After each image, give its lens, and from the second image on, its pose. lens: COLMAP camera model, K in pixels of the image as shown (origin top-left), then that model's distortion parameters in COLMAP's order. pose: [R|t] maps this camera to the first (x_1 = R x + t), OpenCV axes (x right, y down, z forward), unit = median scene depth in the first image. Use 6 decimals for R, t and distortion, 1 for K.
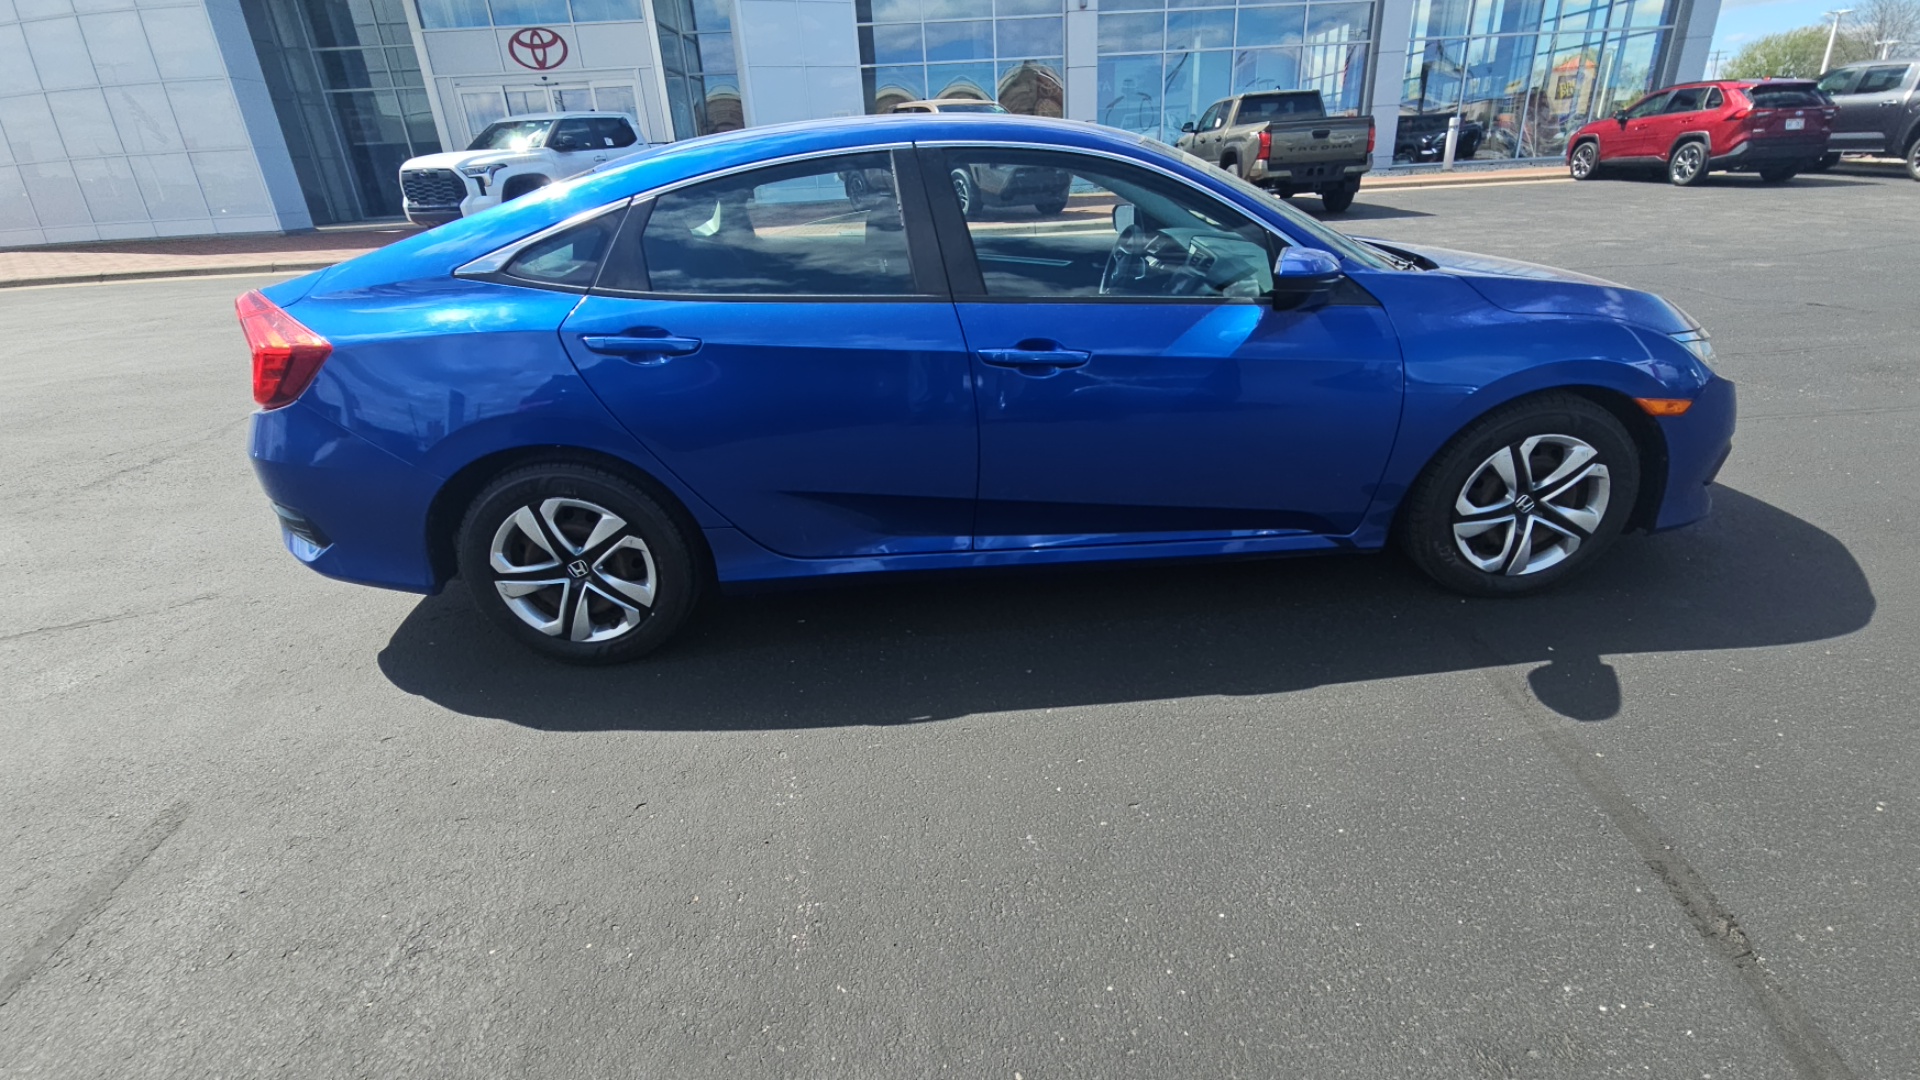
lens RADIAL K [[860.9, 0, 979.1], [0, 860.9, 546.0], [0, 0, 1]] dist [0.007705, -0.006099]
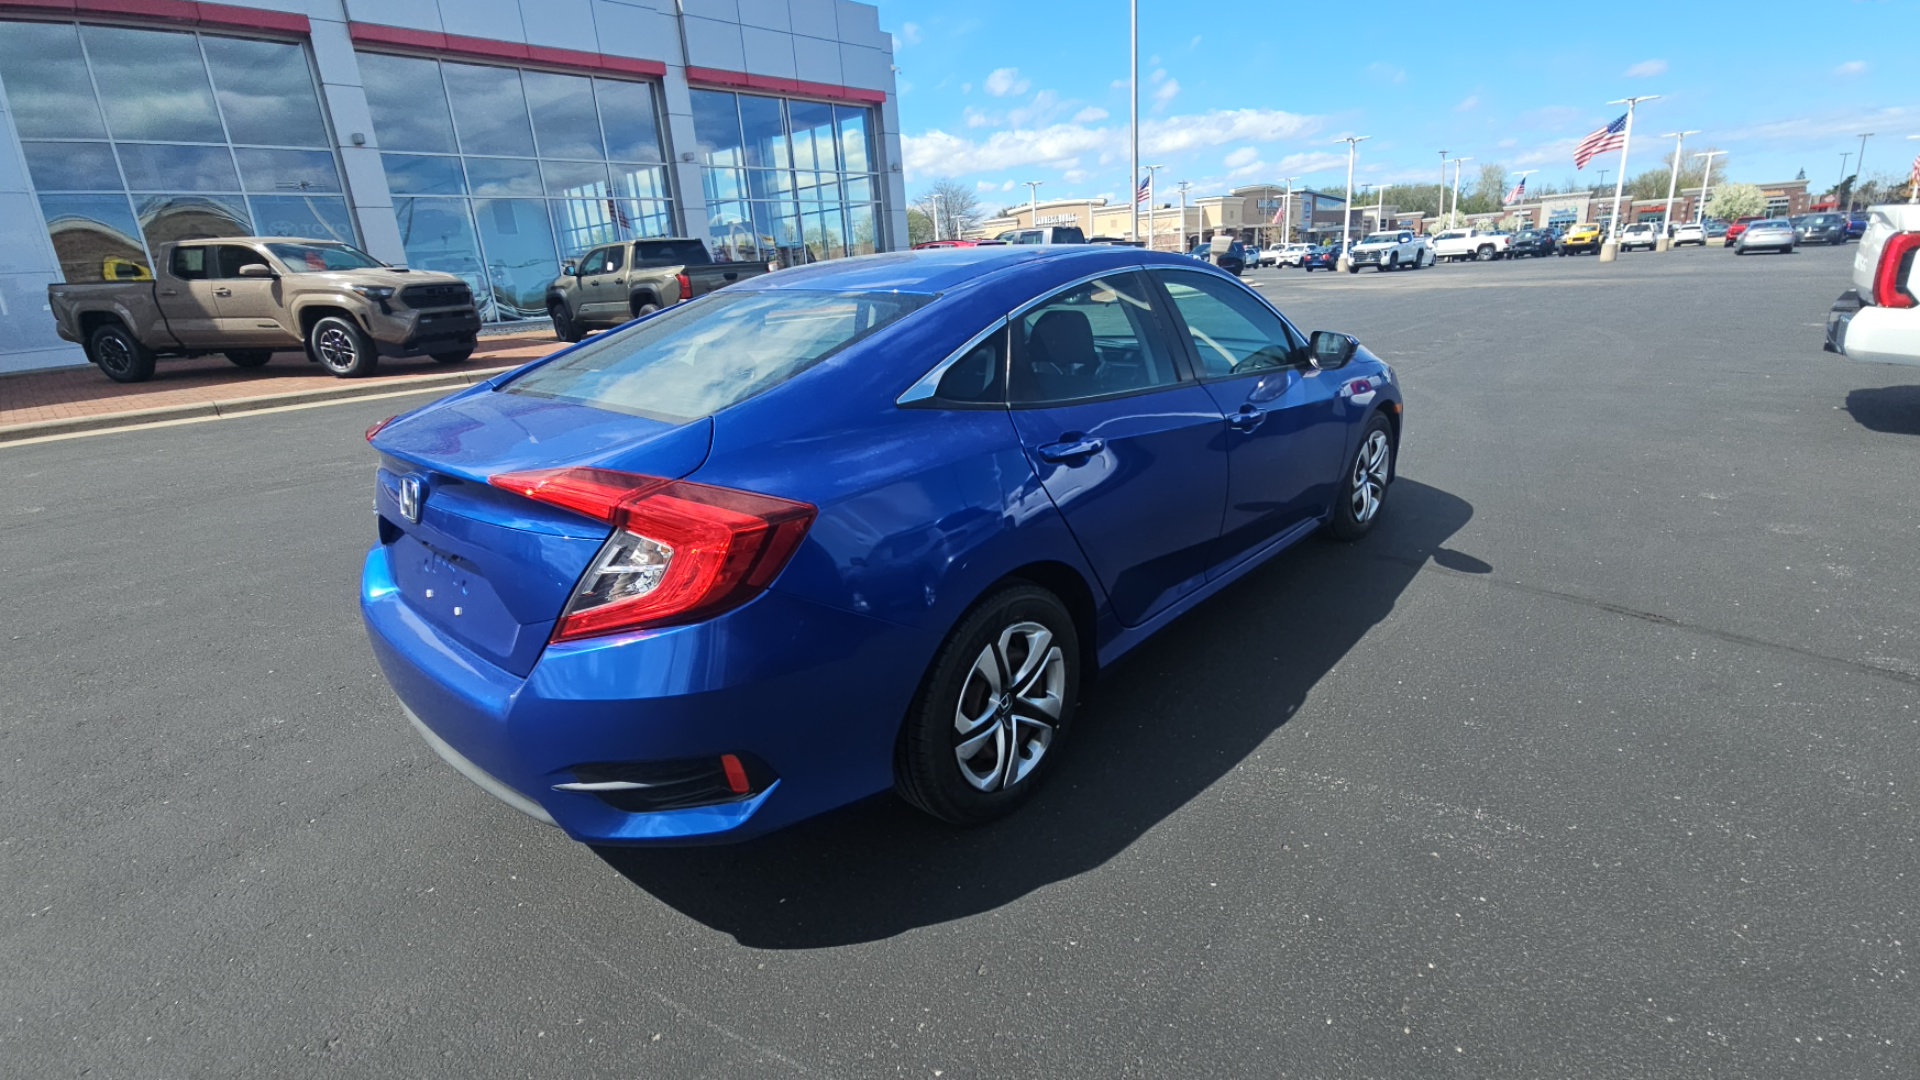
lens RADIAL K [[860.9, 0, 979.1], [0, 860.9, 546.0], [0, 0, 1]] dist [0.007705, -0.006099]
pose [[0.699516, -0.215319, 0.681407, -0.204262], [0.312815, 0.949580, -0.021068, -0.023239], [-0.642514, 0.227892, 0.731602, 0.059344]]
